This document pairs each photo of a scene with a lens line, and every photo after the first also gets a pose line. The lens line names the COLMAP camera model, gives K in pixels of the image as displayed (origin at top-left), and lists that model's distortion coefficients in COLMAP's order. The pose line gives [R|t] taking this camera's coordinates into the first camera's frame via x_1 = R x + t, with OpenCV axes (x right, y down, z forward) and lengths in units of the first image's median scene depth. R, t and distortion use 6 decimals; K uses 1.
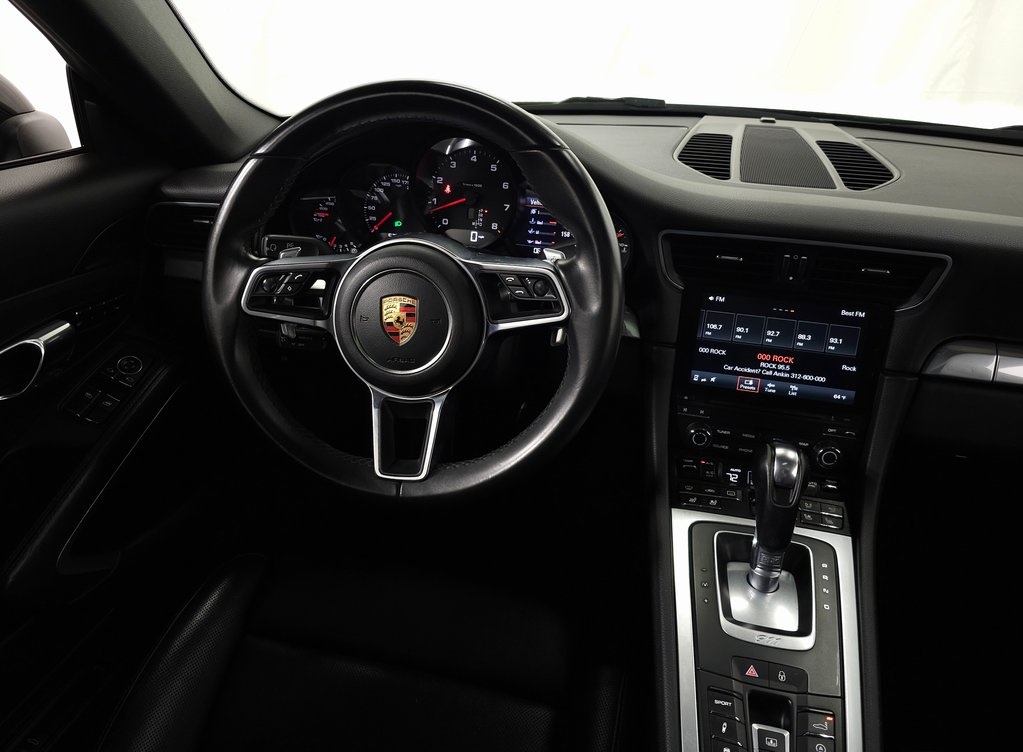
lens RADIAL K [[704.8, 0, 502.7], [0, 704.8, 372.7], [0, 0, 1]] dist [0.051010, -0.036409]
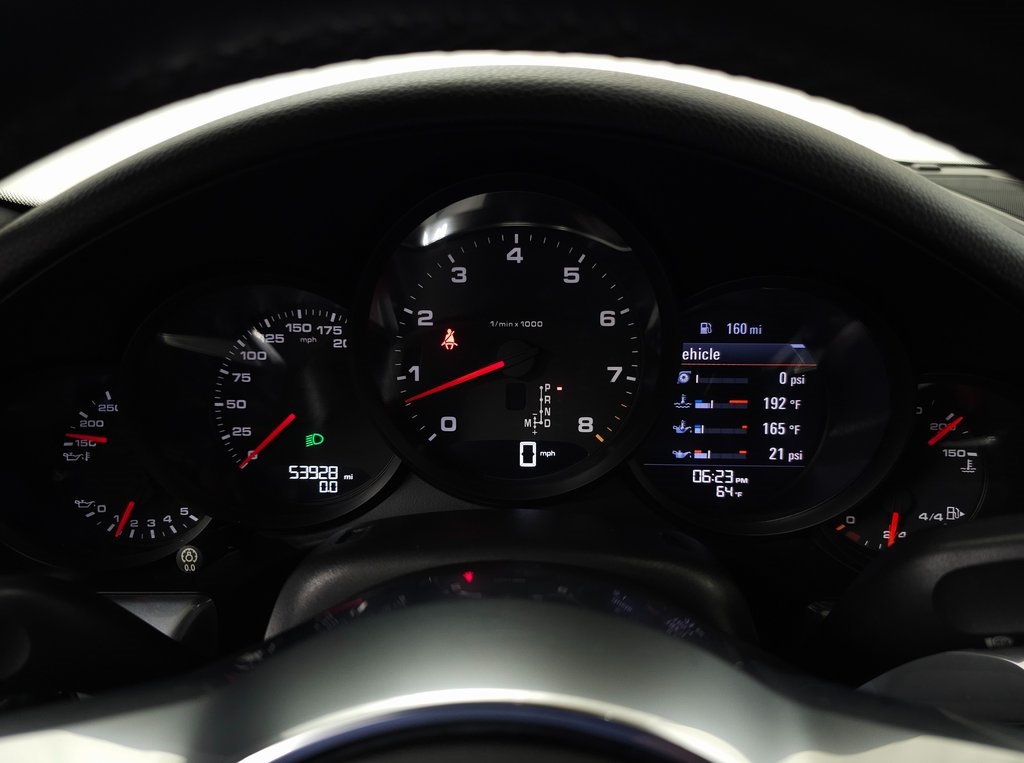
lens RADIAL K [[702.9, 0, 508.3], [0, 702.9, 376.9], [0, 0, 1]] dist [0.039026, -0.031195]
pose [[0.978964, -0.098450, 0.178711, -0.127891], [0.119506, 0.986593, -0.111143, -0.217434], [-0.165373, 0.130163, 0.977604, 0.708427]]
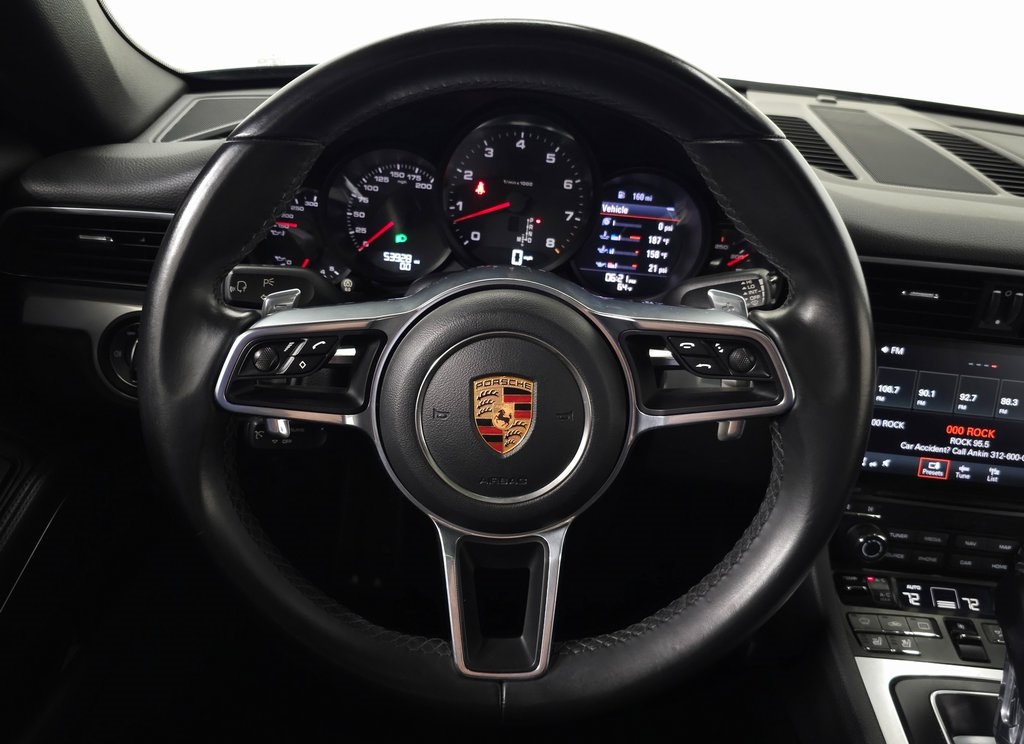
lens RADIAL K [[786.9, 0, 480.0], [0, 786.9, 361.0], [0, 0, 1]] dist [0.047573, -0.057170]
pose [[0.983679, -0.029229, 0.177541, -0.240329], [0.031241, 0.999475, -0.008545, -0.098601], [-0.177198, 0.013952, 0.984076, 0.292077]]
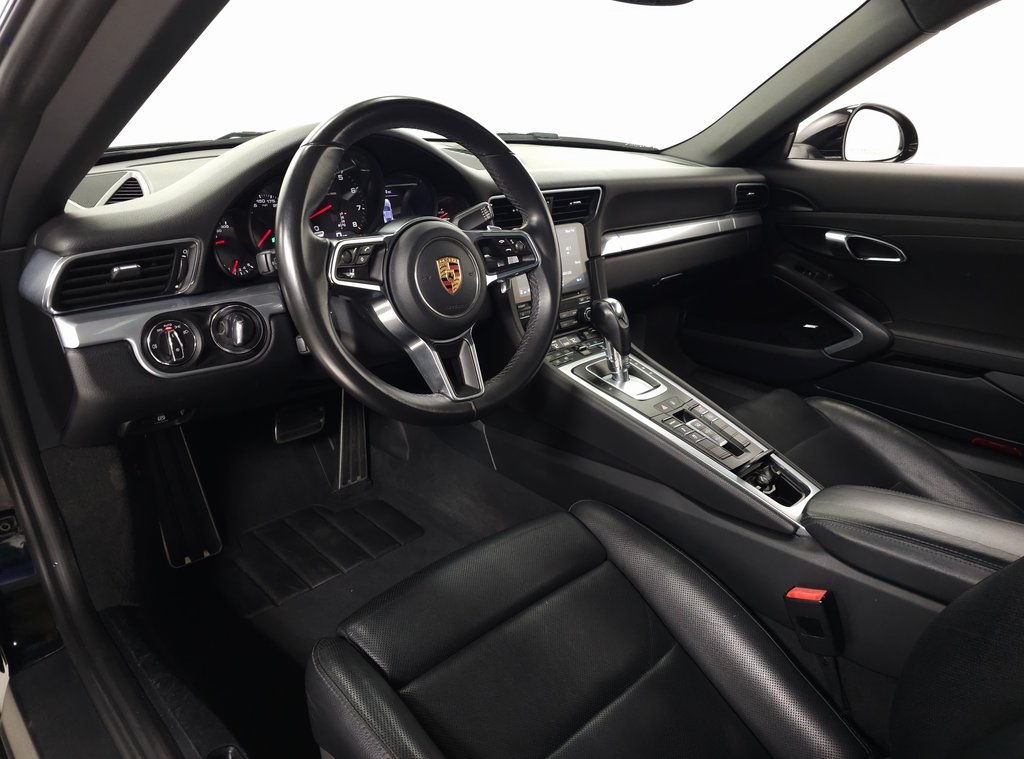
lens RADIAL K [[702.9, 0, 508.6], [0, 702.9, 388.2], [0, 0, 1]] dist [0.039026, -0.031195]
pose [[0.541659, -0.329822, 0.773191, -0.990697], [0.377273, 0.917350, 0.127017, -0.005169], [-0.751180, 0.222904, 0.621324, 0.127401]]
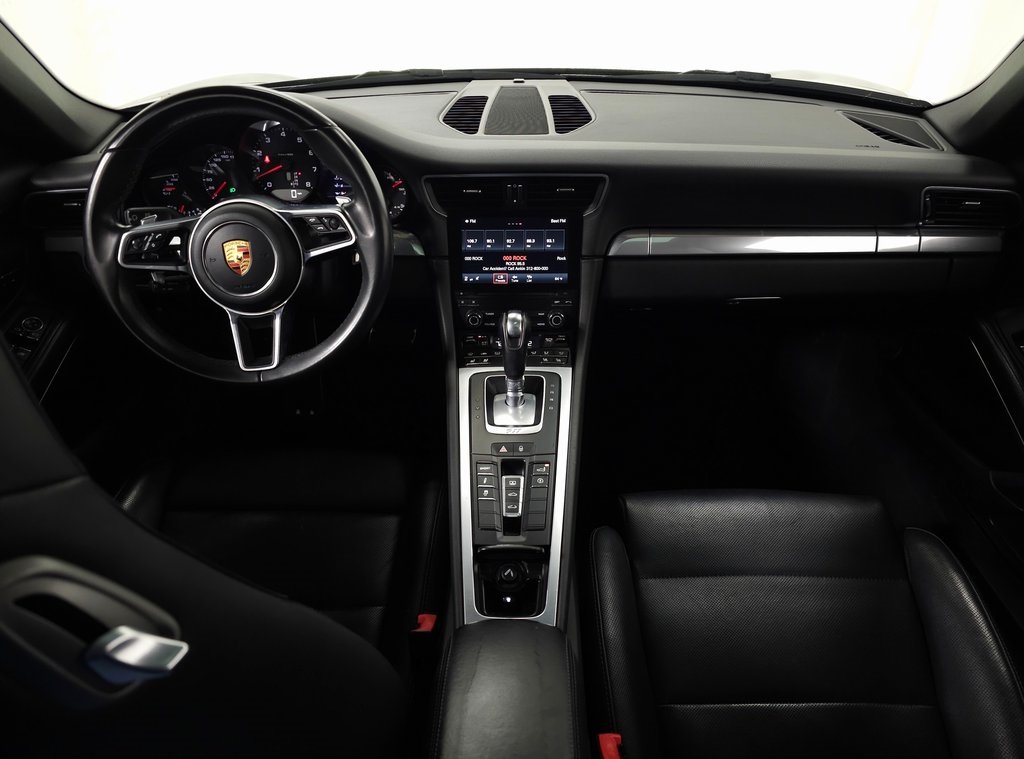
lens RADIAL K [[702.9, 0, 512.6], [0, 702.9, 389.5], [0, 0, 1]] dist [0.039026, -0.031195]
pose [[0.977947, -0.146463, 0.148892, 0.122186], [0.132748, 0.986266, 0.098268, 0.102639], [-0.161240, -0.076336, 0.983959, -0.440615]]
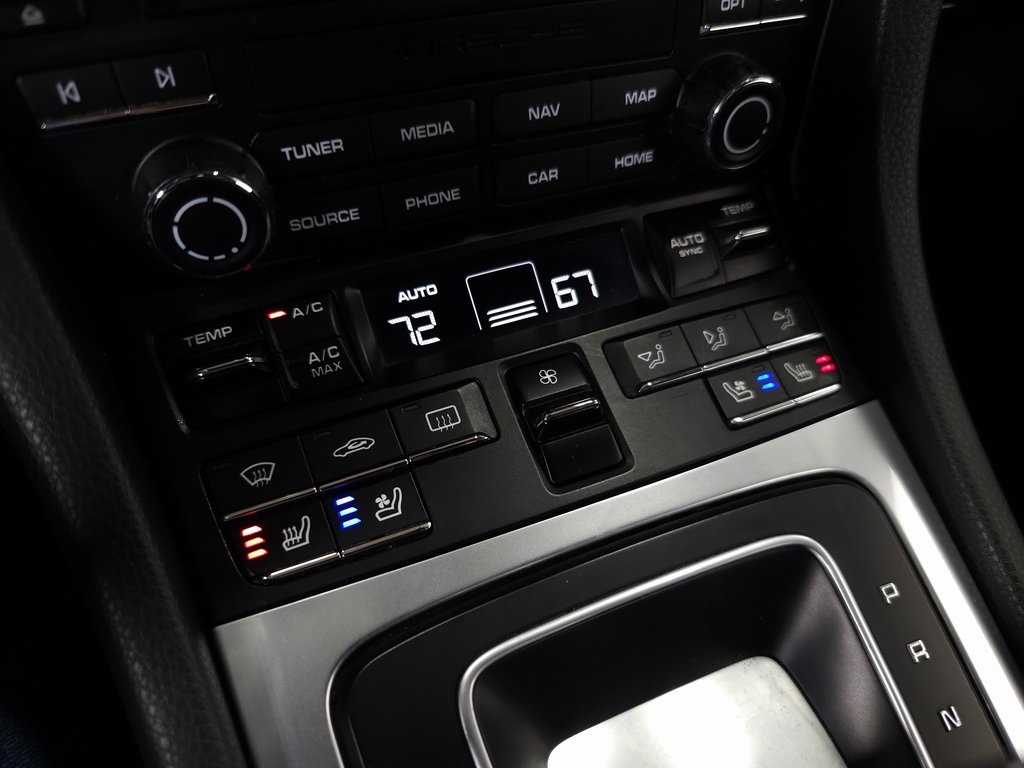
lens RADIAL K [[742.0, 0, 517.2], [0, 742.0, 389.2], [0, 0, 1]] dist [-0.025067, -0.010740]
pose [[0.811138, -0.444541, 0.380052, 0.252281], [0.228103, 0.838819, 0.494319, 0.051243], [-0.538540, -0.314270, 0.781799, 0.794099]]
